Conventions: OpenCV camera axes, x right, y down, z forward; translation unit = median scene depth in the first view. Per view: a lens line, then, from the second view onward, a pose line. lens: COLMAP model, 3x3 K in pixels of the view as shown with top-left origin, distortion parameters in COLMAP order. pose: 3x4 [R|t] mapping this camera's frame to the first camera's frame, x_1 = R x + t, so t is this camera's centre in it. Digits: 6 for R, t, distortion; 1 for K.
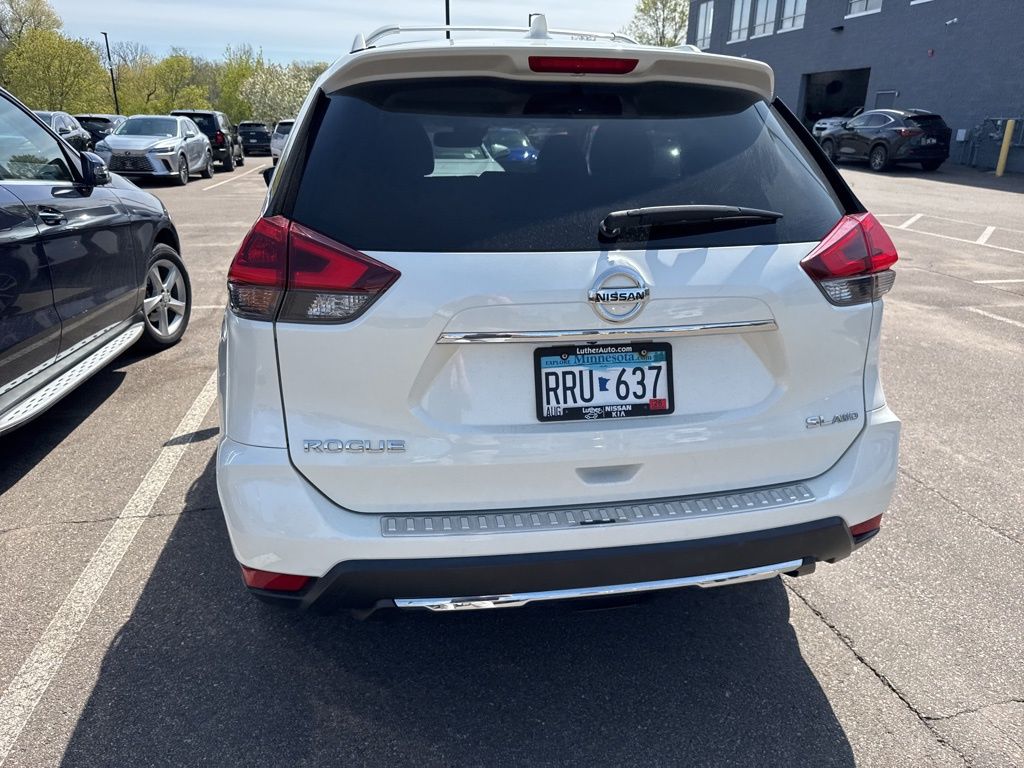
lens RADIAL K [[721.7, 0, 512.2], [0, 721.7, 387.2], [0, 0, 1]] dist [0.005473, 0.002003]
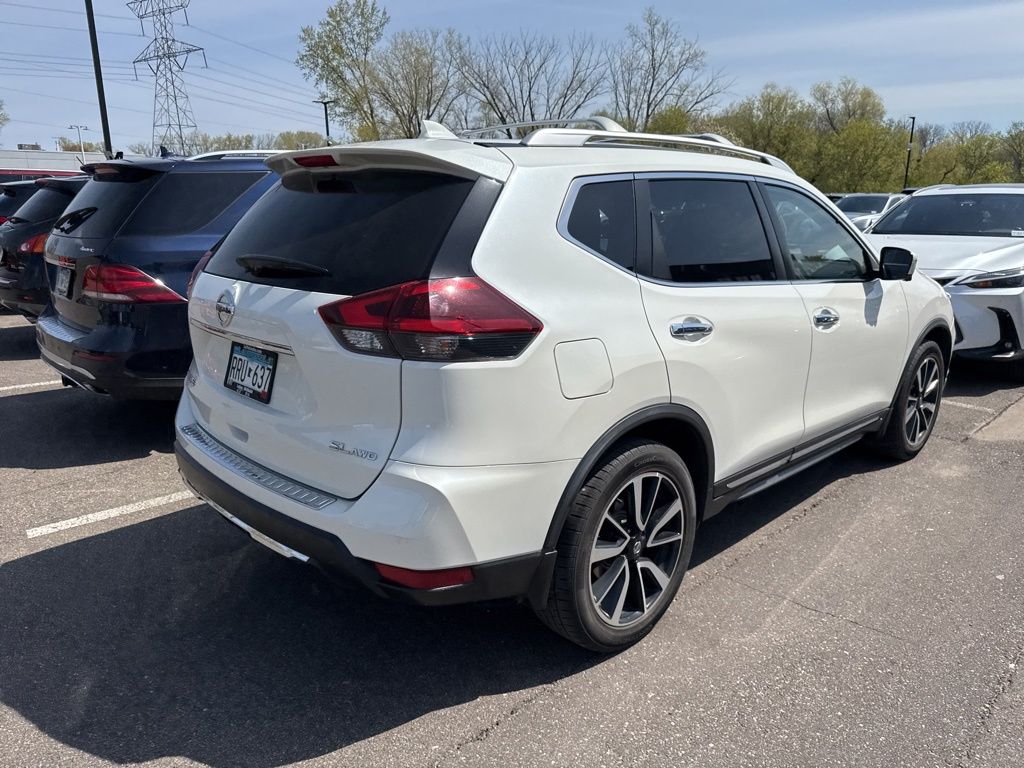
lens RADIAL K [[717.5, 0, 517.4], [0, 717.5, 386.3], [0, 0, 1]] dist [0.006889, -0.006928]
pose [[0.561742, 0.198642, -0.803111, 1.595953], [-0.275658, 0.960216, 0.044690, -0.190586], [0.780037, 0.196280, 0.594152, 0.557790]]
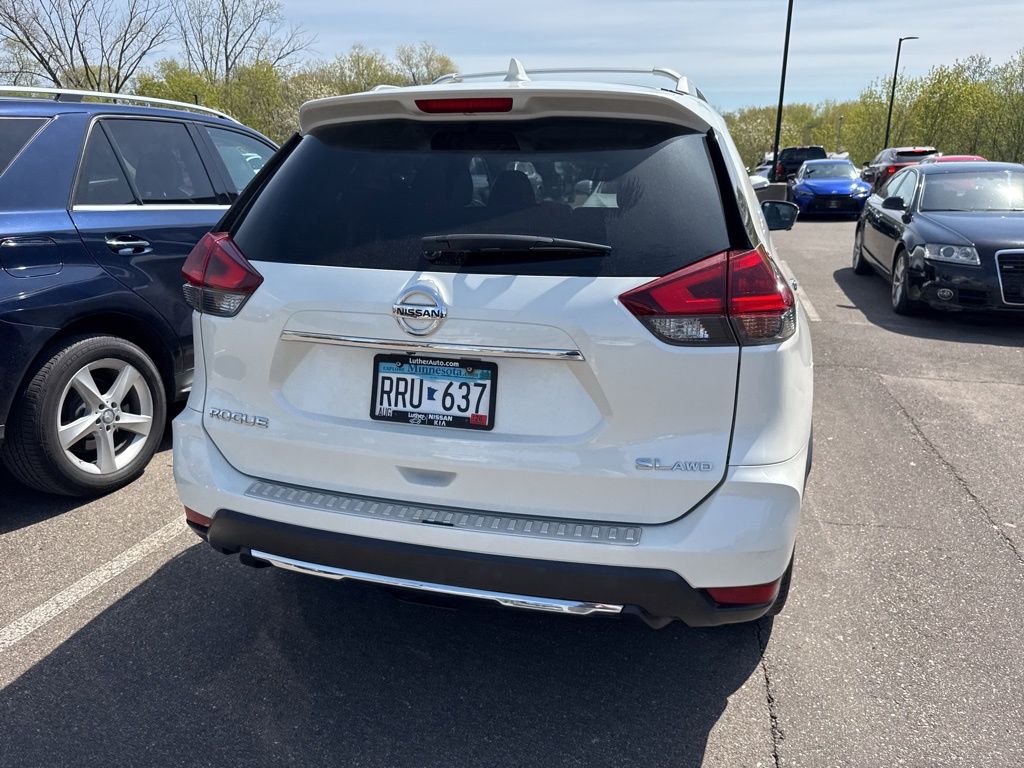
lens RADIAL K [[719.7, 0, 517.2], [0, 719.7, 384.8], [0, 0, 1]] dist [0.007704, -0.008326]
pose [[0.902380, 0.117466, -0.414623, 0.684518], [-0.136526, 0.990499, -0.016517, -0.017305], [0.408743, 0.071511, 0.909844, 0.065570]]
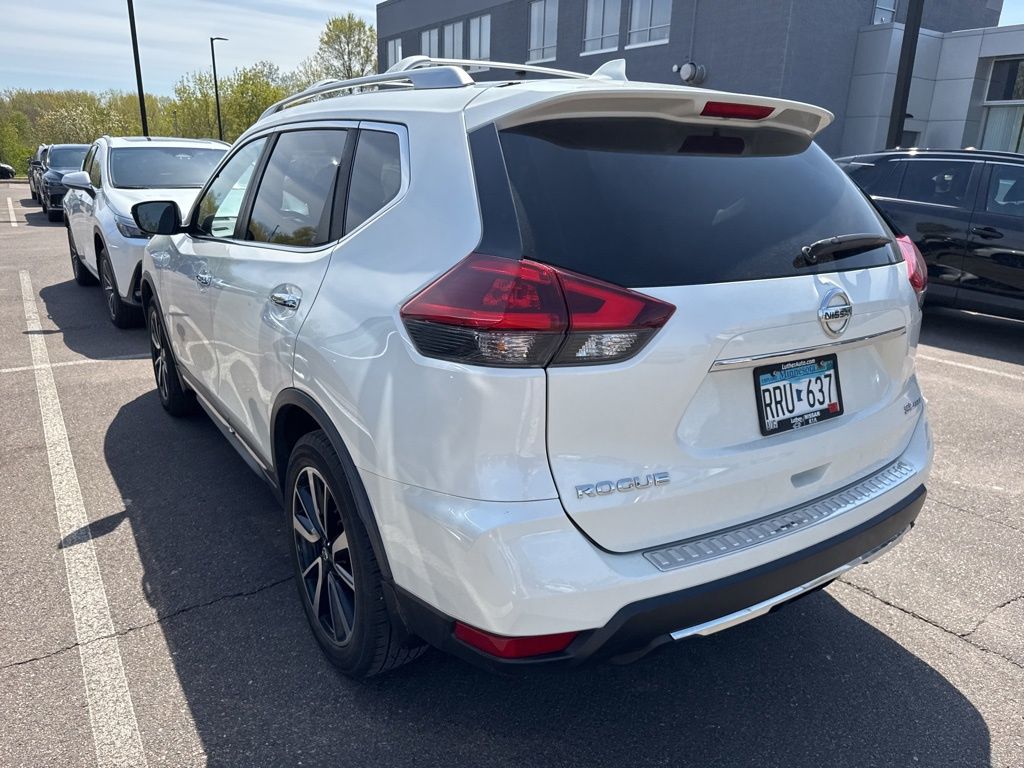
lens RADIAL K [[729.8, 0, 512.1], [0, 729.8, 381.6], [0, 0, 1]] dist [0.006989, -0.003872]
pose [[0.921736, -0.101145, 0.374396, -0.686335], [0.119170, 0.992553, -0.025245, -0.048247], [-0.369054, 0.067887, 0.926925, 0.125894]]
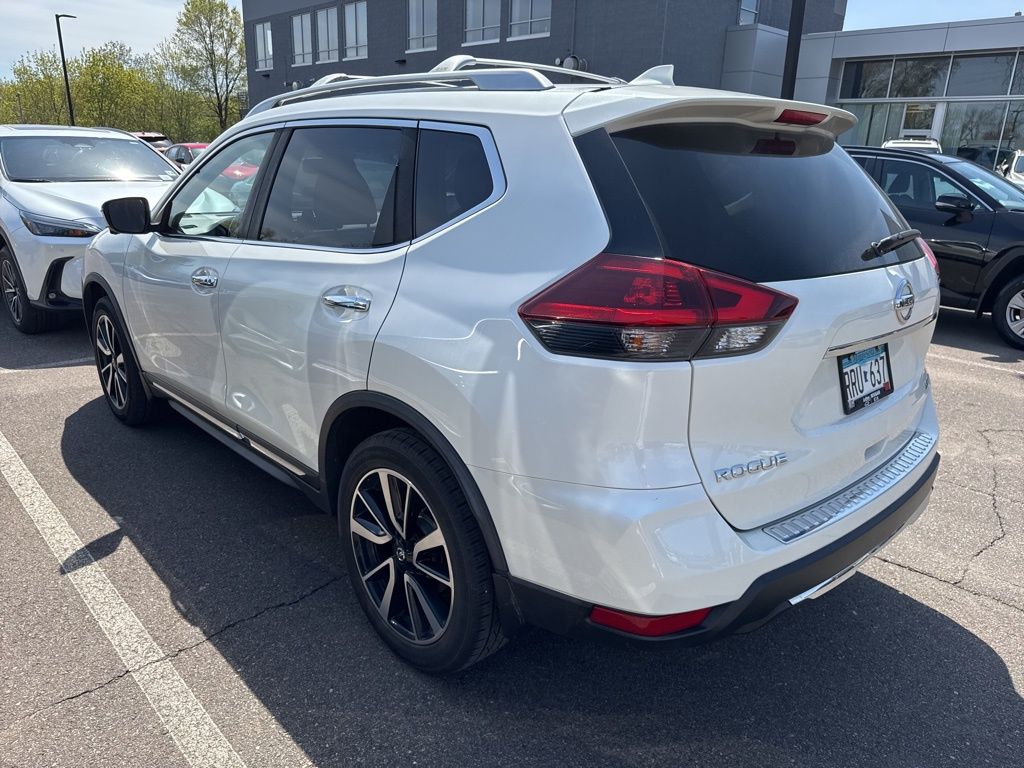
lens RADIAL K [[728.3, 0, 510.2], [0, 728.3, 379.7], [0, 0, 1]] dist [0.011391, -0.006867]
pose [[0.848105, -0.142655, 0.510262, -1.002872], [0.161916, 0.986781, 0.006758, -0.103314], [-0.504482, 0.076888, 0.859992, 0.241379]]
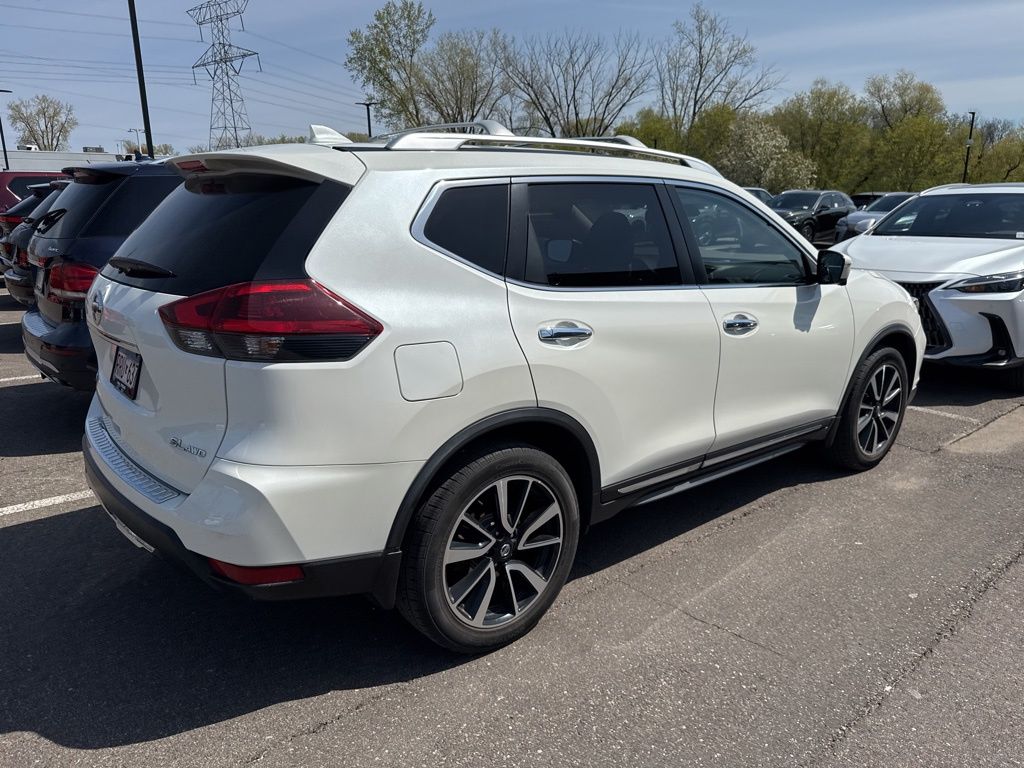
lens RADIAL K [[714.1, 0, 502.2], [0, 714.1, 385.0], [0, 0, 1]] dist [0.028715, -0.036667]
pose [[0.494194, 0.208031, -0.844094, 1.794793], [-0.289151, 0.955001, 0.066074, -0.299715], [0.819856, 0.211417, 0.532108, 0.840630]]
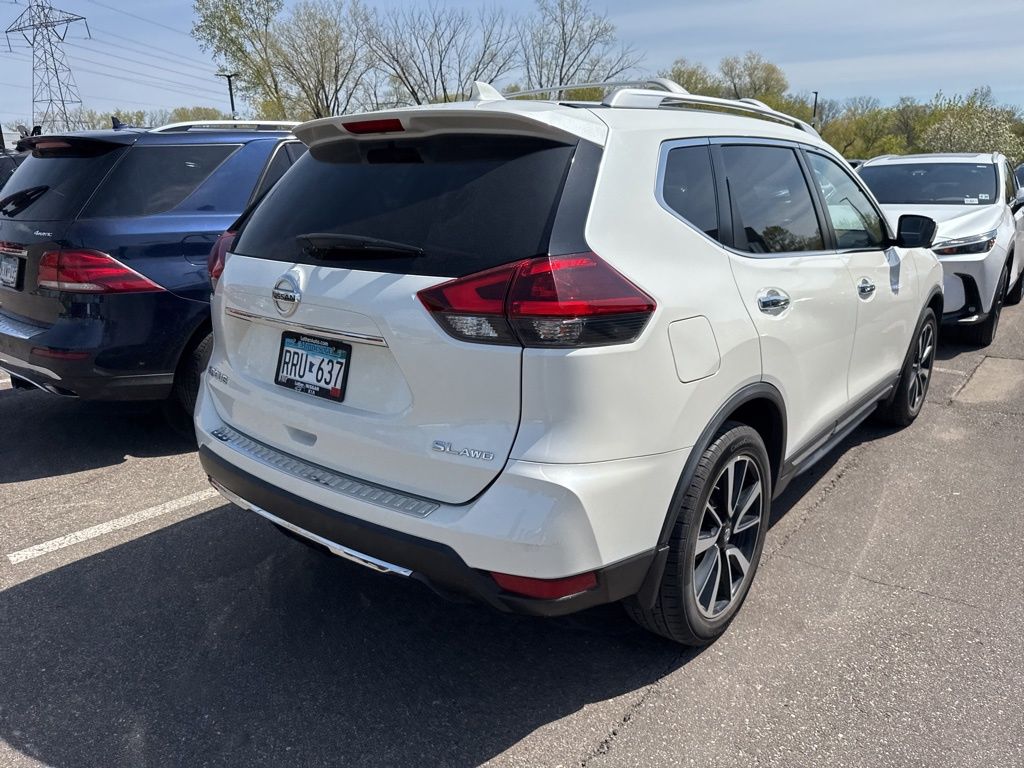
lens RADIAL K [[719.7, 0, 517.2], [0, 719.7, 384.8], [0, 0, 1]] dist [0.007704, -0.008326]
pose [[0.651978, 0.194492, -0.732869, 1.315754], [-0.240443, 0.969691, 0.043437, -0.118088], [0.719104, 0.147894, 0.678982, 0.386379]]
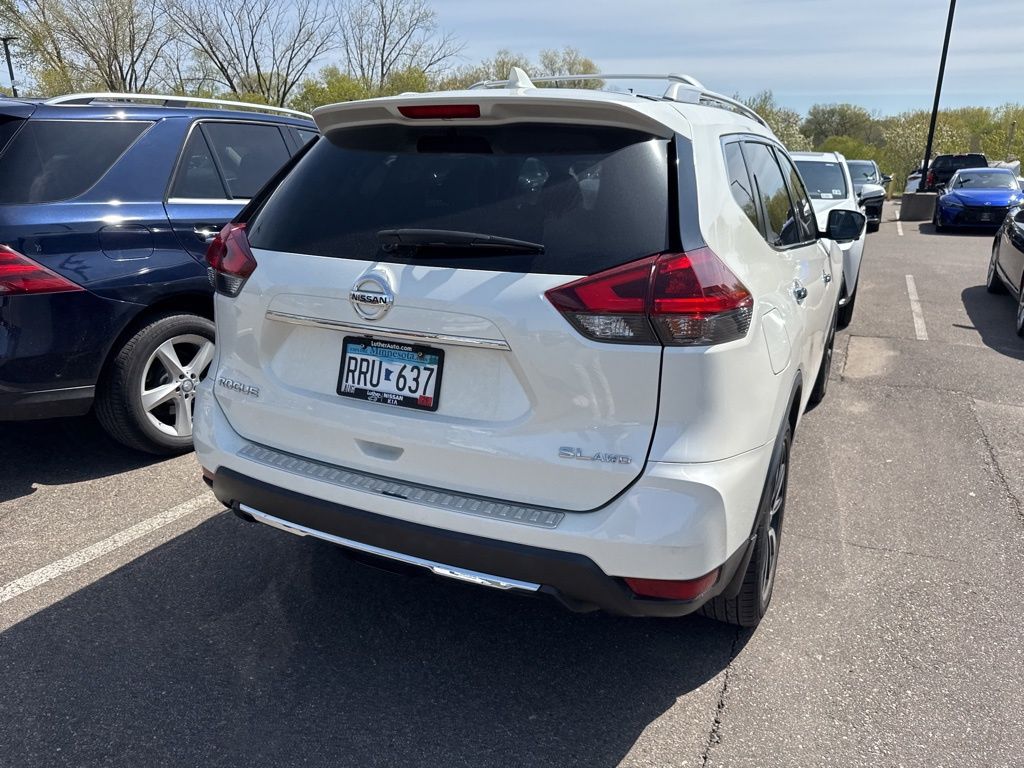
lens RADIAL K [[719.7, 0, 517.2], [0, 719.7, 384.8], [0, 0, 1]] dist [0.007704, -0.008326]
pose [[0.808604, 0.171805, -0.562709, 0.959783], [-0.202373, 0.979274, 0.008183, -0.040391], [0.552453, 0.107261, 0.826614, 0.138187]]
